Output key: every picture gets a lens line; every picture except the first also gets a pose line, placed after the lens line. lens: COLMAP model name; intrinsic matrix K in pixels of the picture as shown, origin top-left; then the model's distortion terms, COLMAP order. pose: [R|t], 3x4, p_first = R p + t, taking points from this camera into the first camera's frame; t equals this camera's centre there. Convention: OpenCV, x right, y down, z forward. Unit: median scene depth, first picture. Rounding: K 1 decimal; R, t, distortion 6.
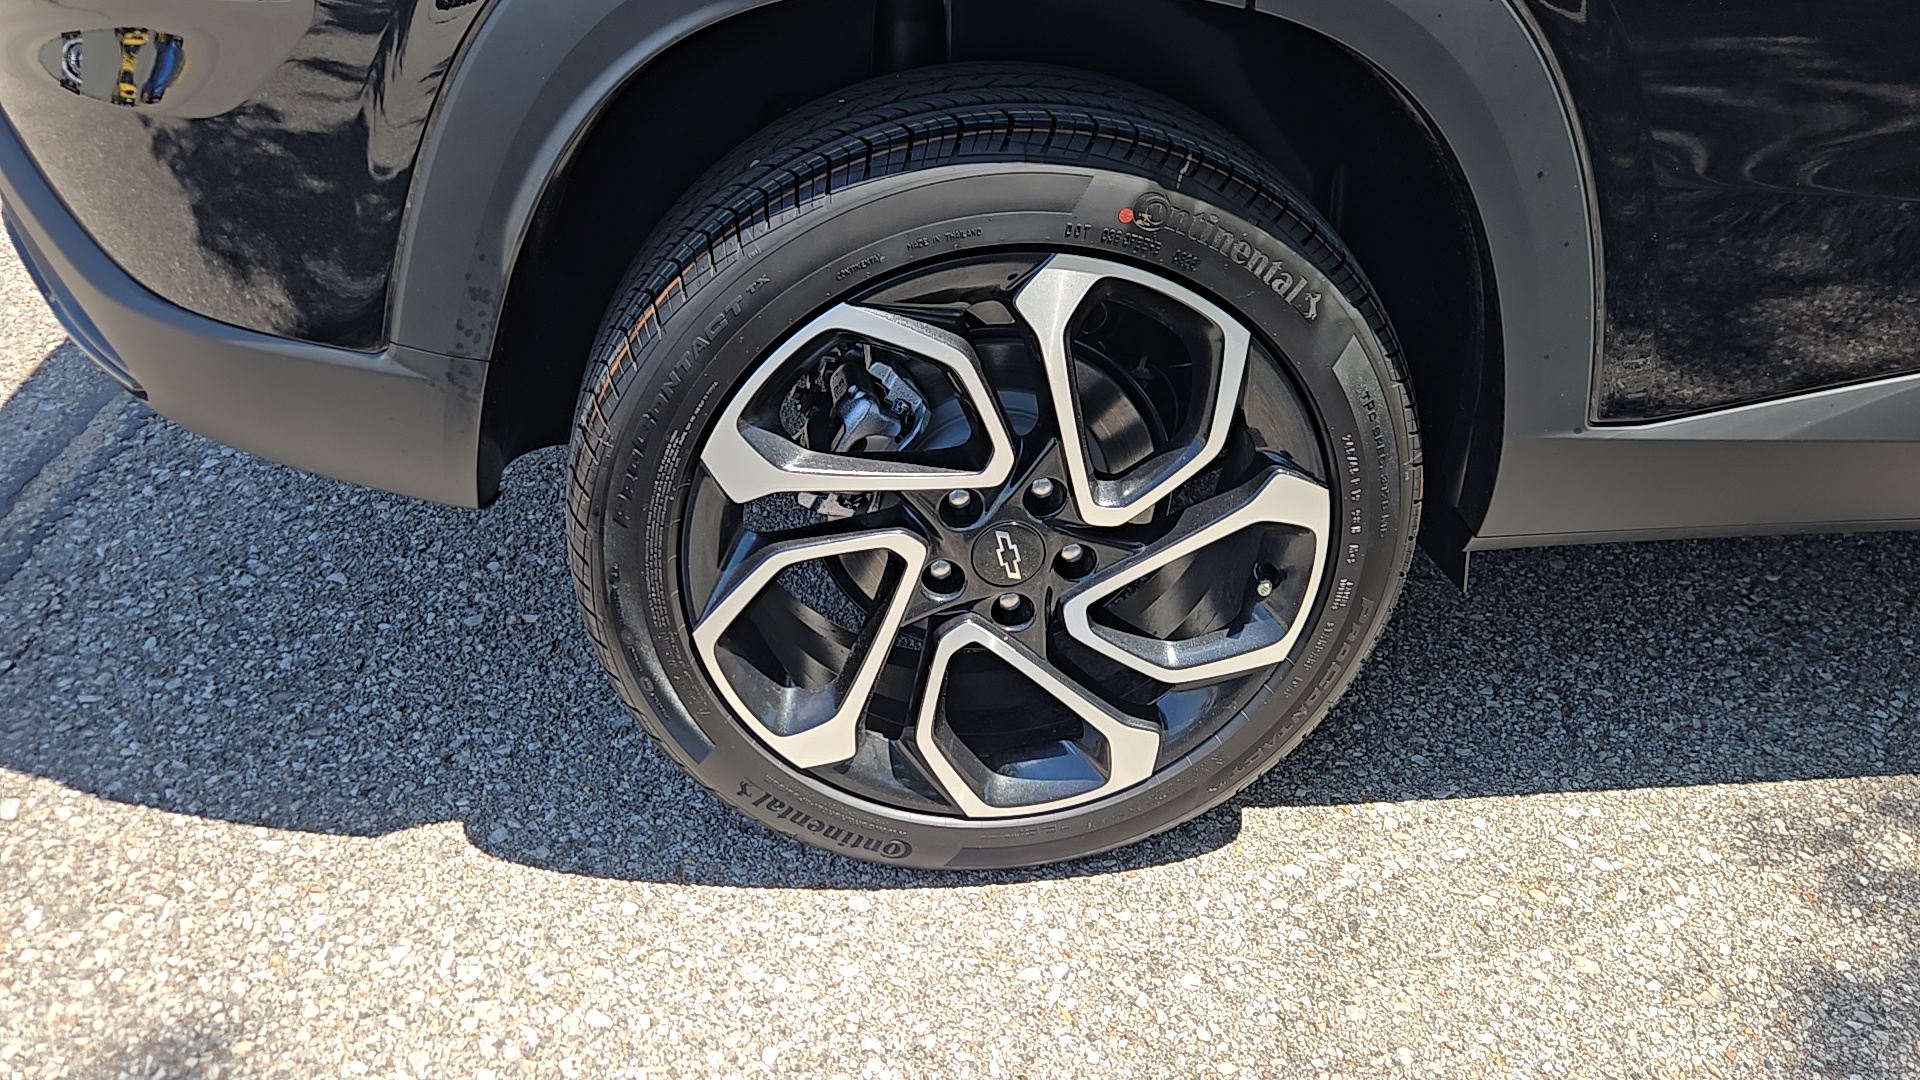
lens RADIAL K [[1624.5, 0, 955.5], [0, 1624.5, 530.9], [0, 0, 1]] dist [-0.000189, -0.007358]
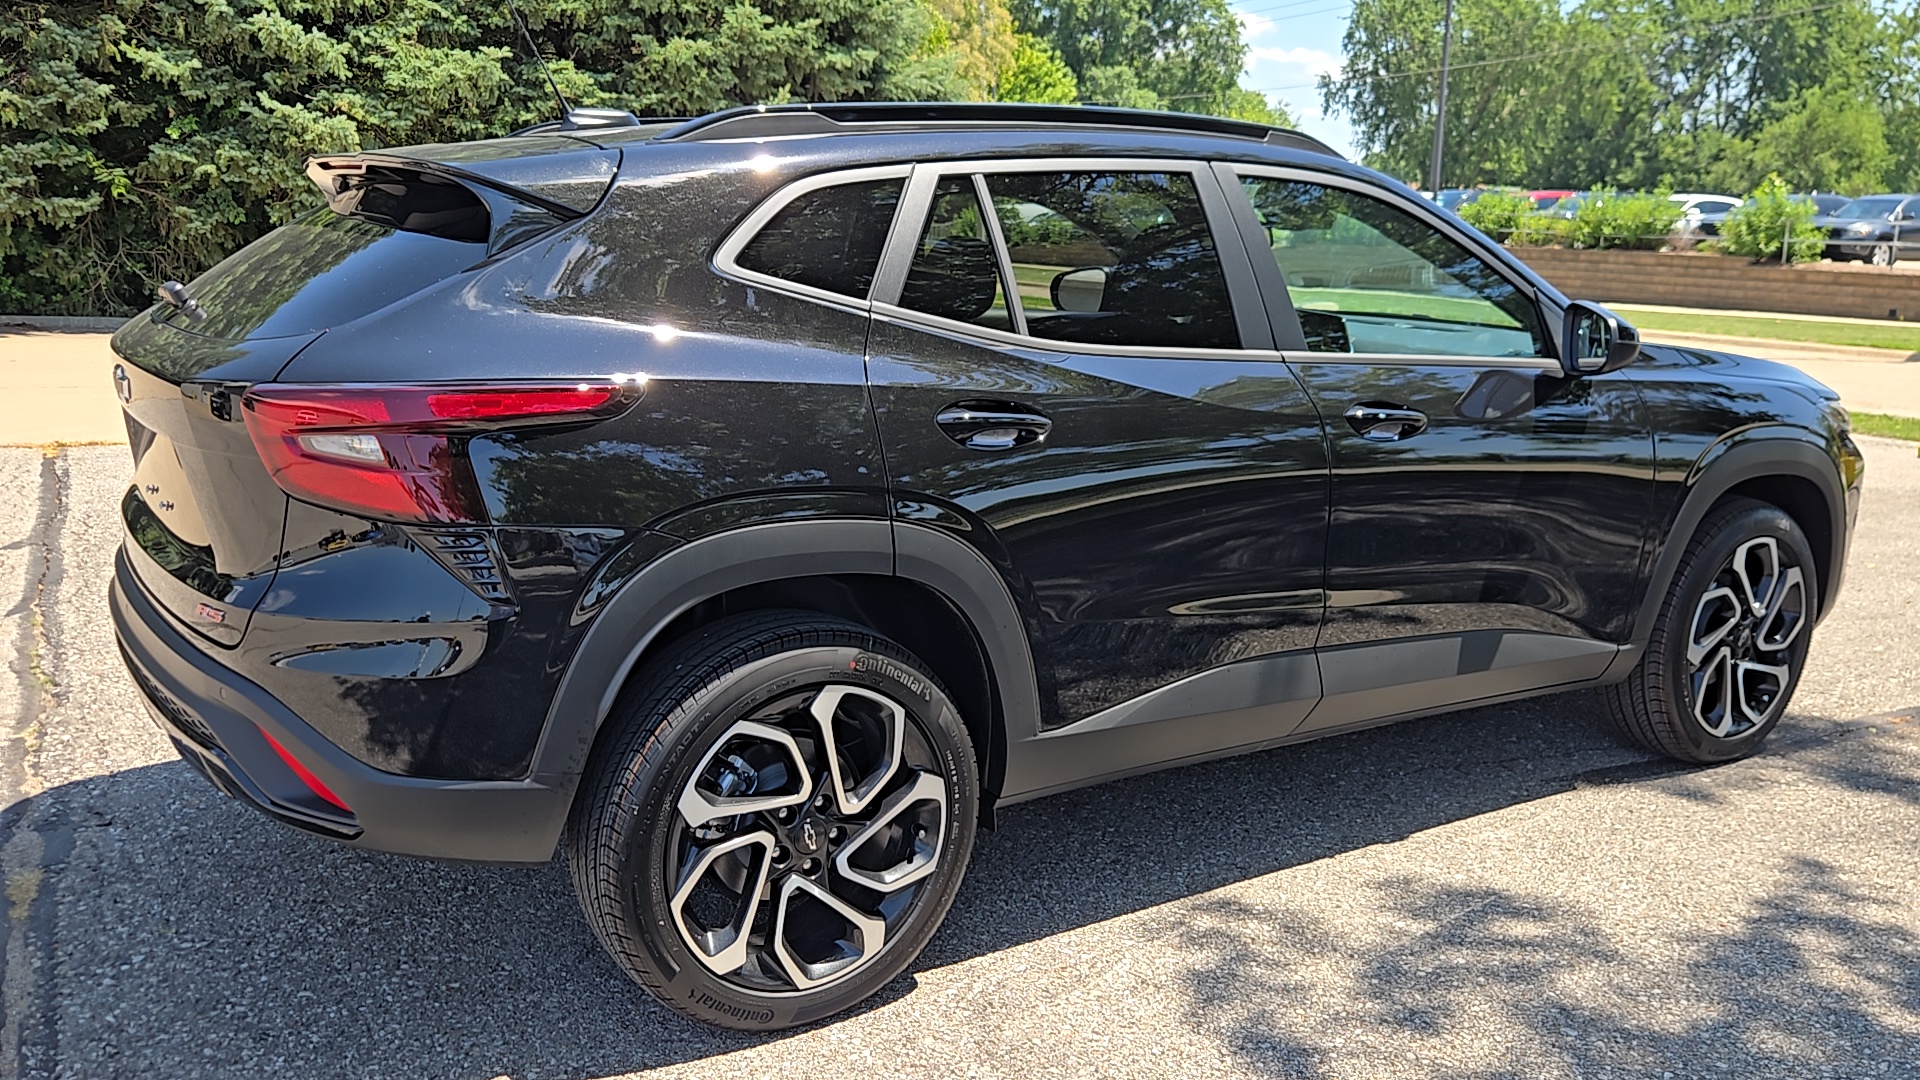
lens RADIAL K [[1600.3, 0, 960.0], [0, 1600.3, 540.0], [0, 0, 1]] dist [0.007047, 0.001467]
pose [[0.888798, -0.096847, 0.447949, -0.663197], [0.236576, 0.934077, -0.267455, 0.248168], [-0.392516, 0.343688, 0.853118, -0.926375]]
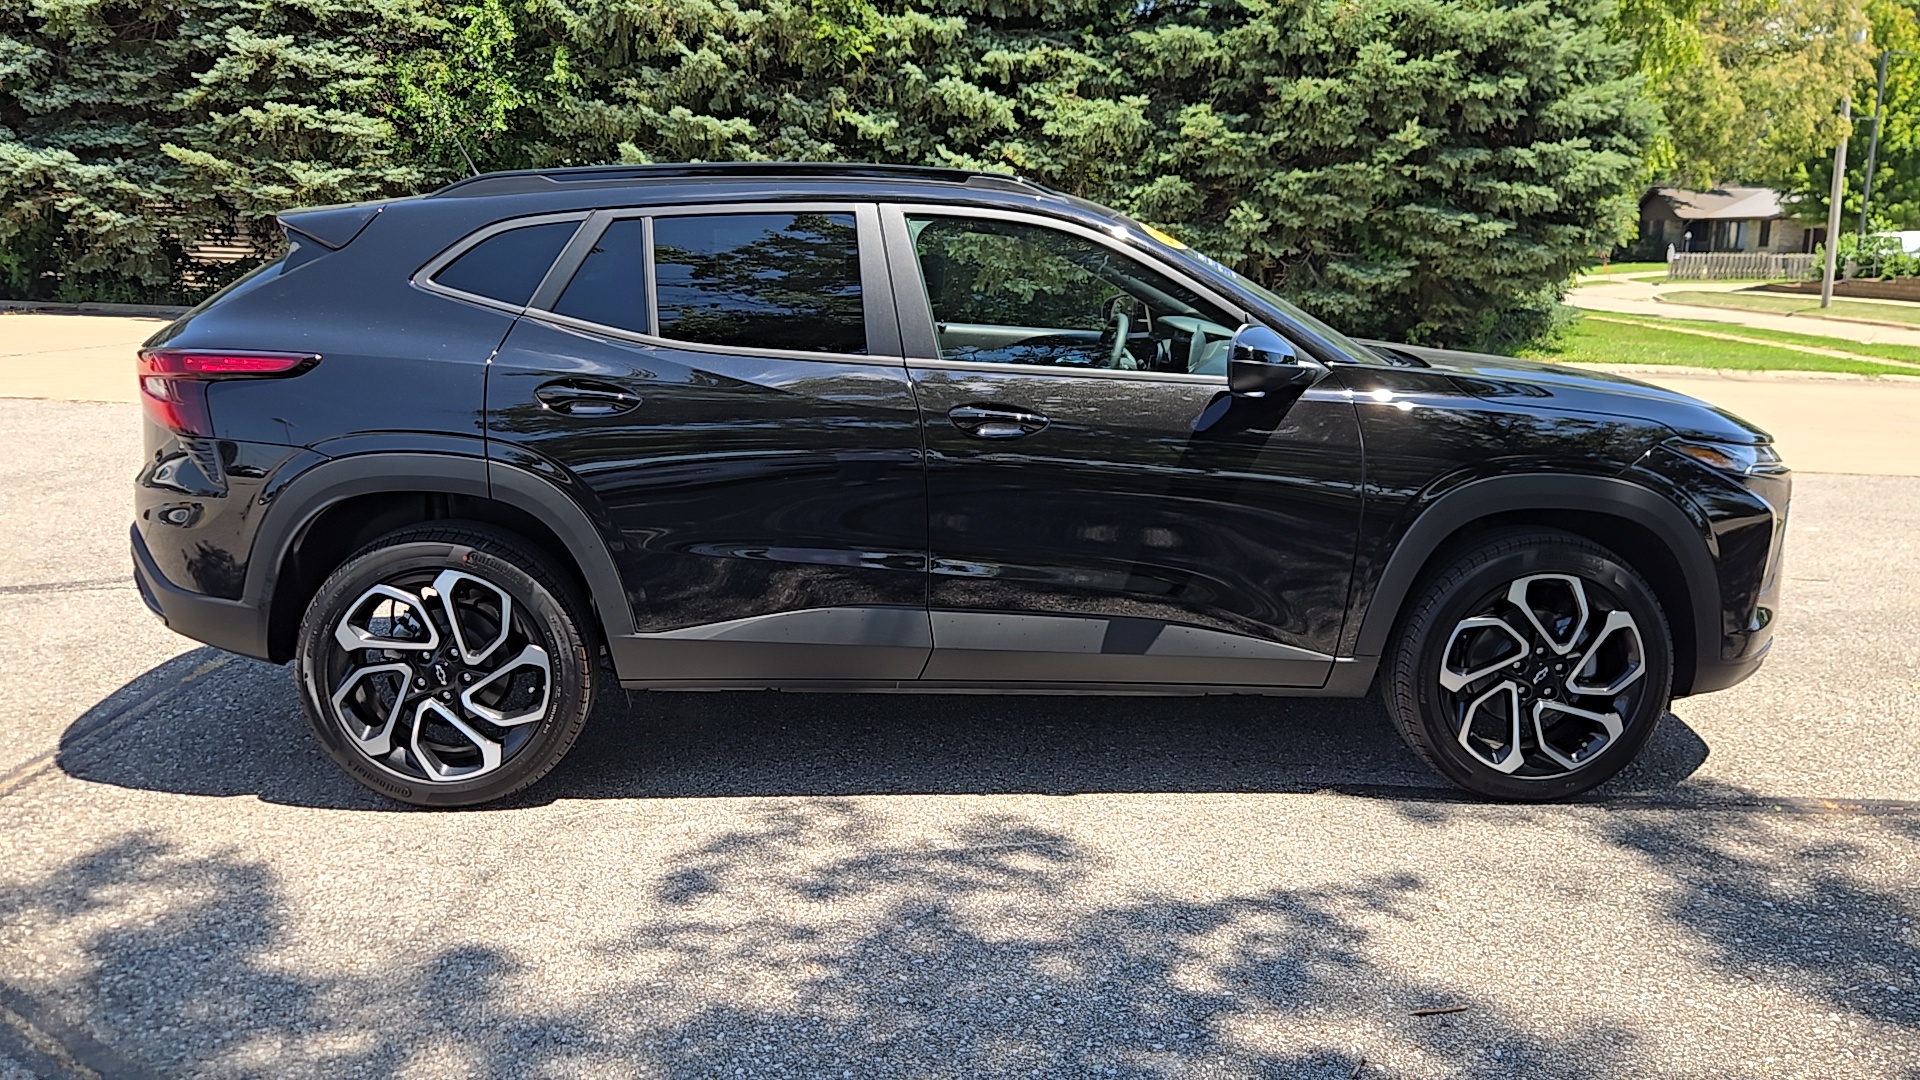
lens RADIAL K [[1600.3, 0, 960.0], [0, 1600.3, 540.0], [0, 0, 1]] dist [0.007047, 0.001467]
pose [[0.999053, -0.001628, -0.043486, 1.098707], [-0.013446, 0.938857, -0.344044, 0.771801], [0.041387, 0.344303, 0.937946, -1.784615]]
